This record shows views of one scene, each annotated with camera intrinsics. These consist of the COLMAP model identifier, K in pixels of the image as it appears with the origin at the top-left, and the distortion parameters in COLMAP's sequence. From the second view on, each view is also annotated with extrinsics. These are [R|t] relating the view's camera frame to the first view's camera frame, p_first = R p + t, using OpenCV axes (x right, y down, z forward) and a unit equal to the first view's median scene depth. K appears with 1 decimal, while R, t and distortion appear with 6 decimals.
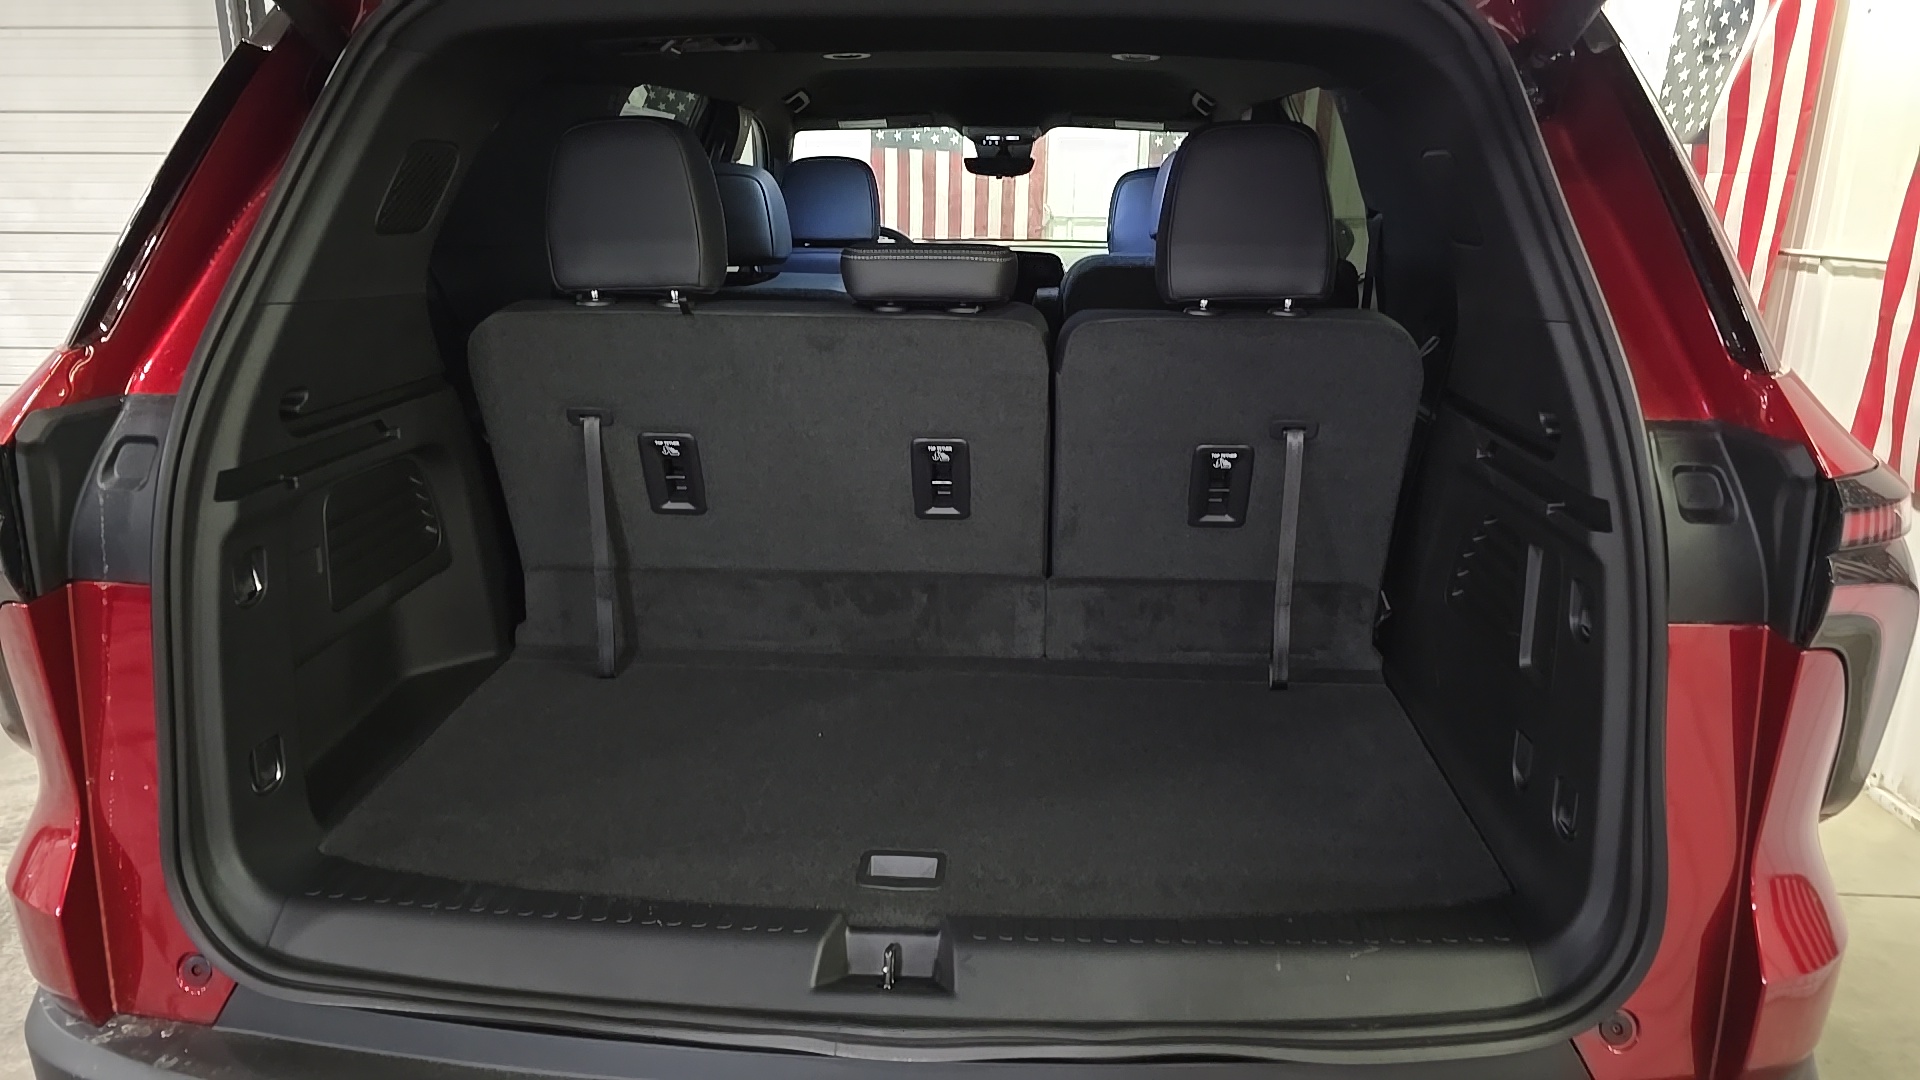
lens RADIAL K [[1309.4, 0, 974.0], [0, 1309.4, 543.3], [0, 0, 1]] dist [0.069322, -0.043927]
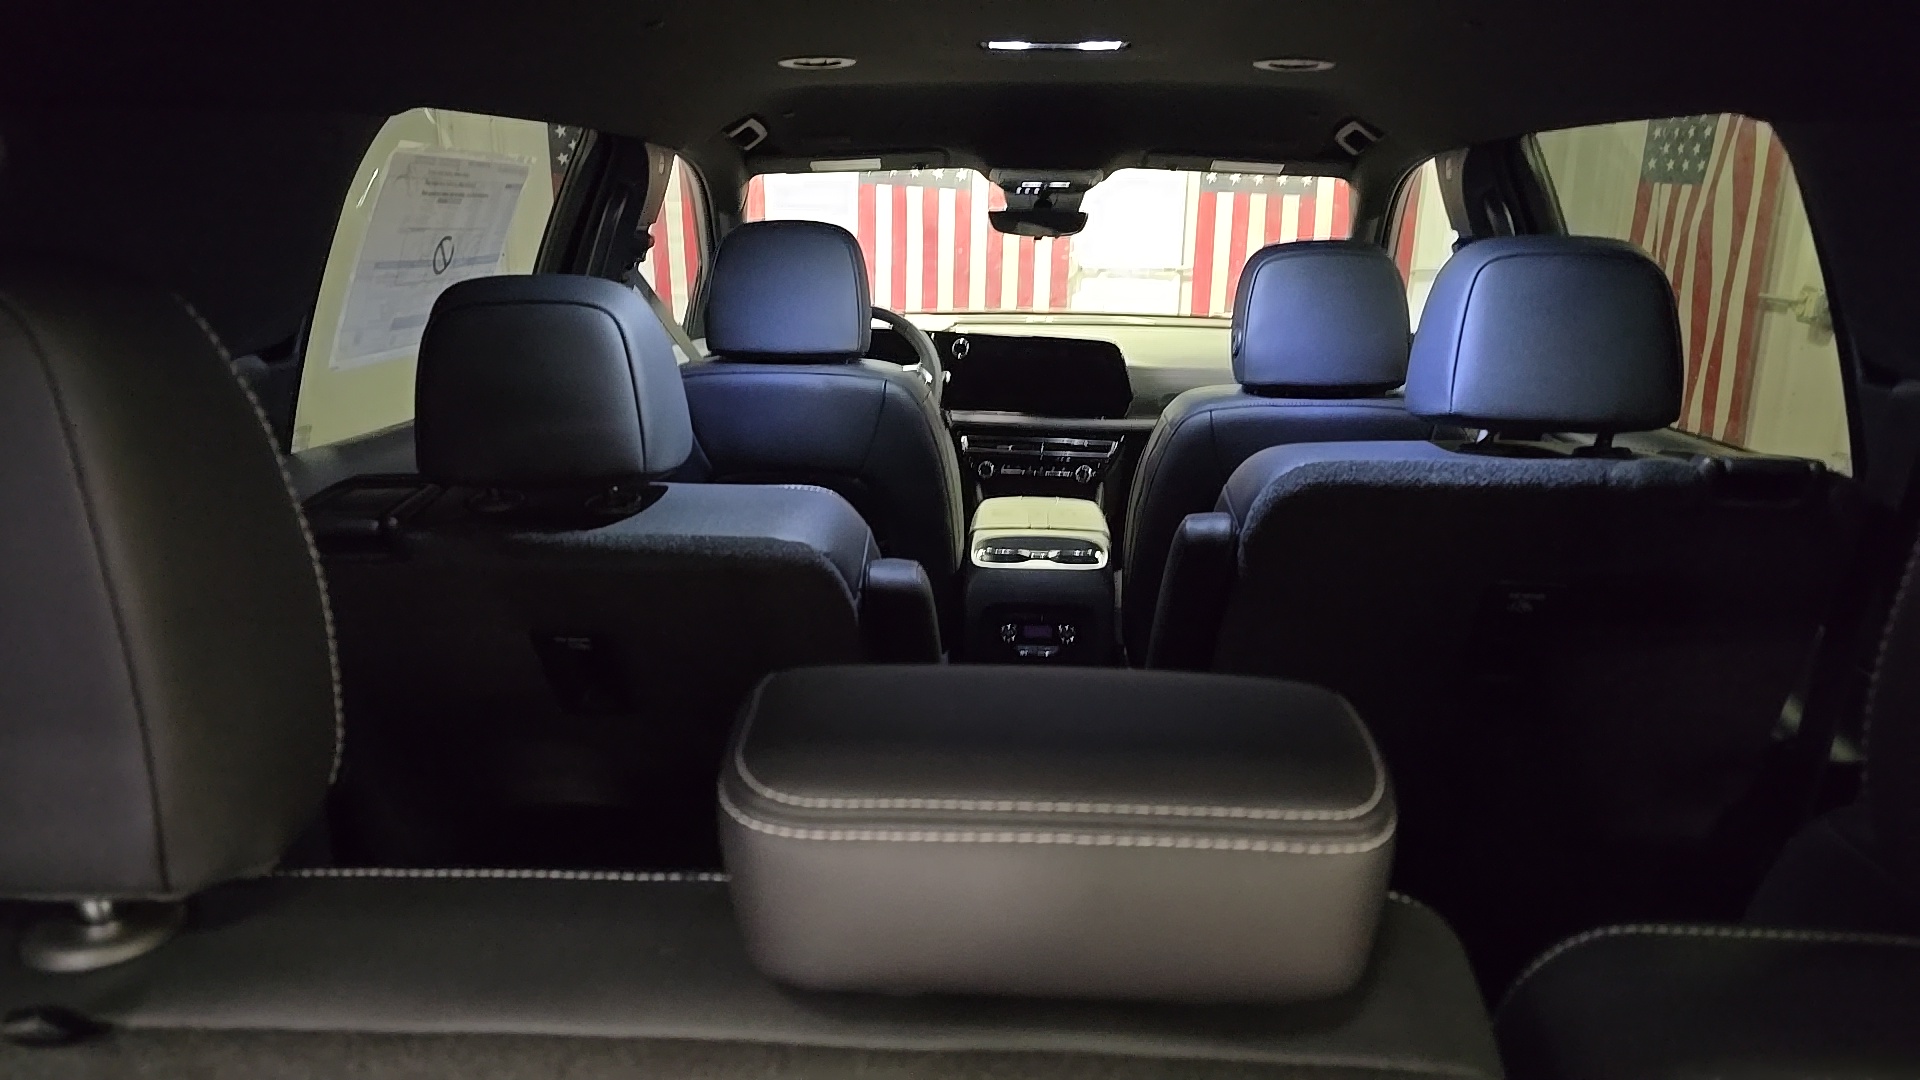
lens RADIAL K [[1309.4, 0, 950.3], [0, 1309.4, 531.3], [0, 0, 1]] dist [0.069322, -0.043927]
pose [[0.999960, 0.006055, -0.006612, -0.023494], [-0.006195, 0.999754, -0.021316, -0.110083], [0.006482, 0.021356, 0.999751, 0.310360]]
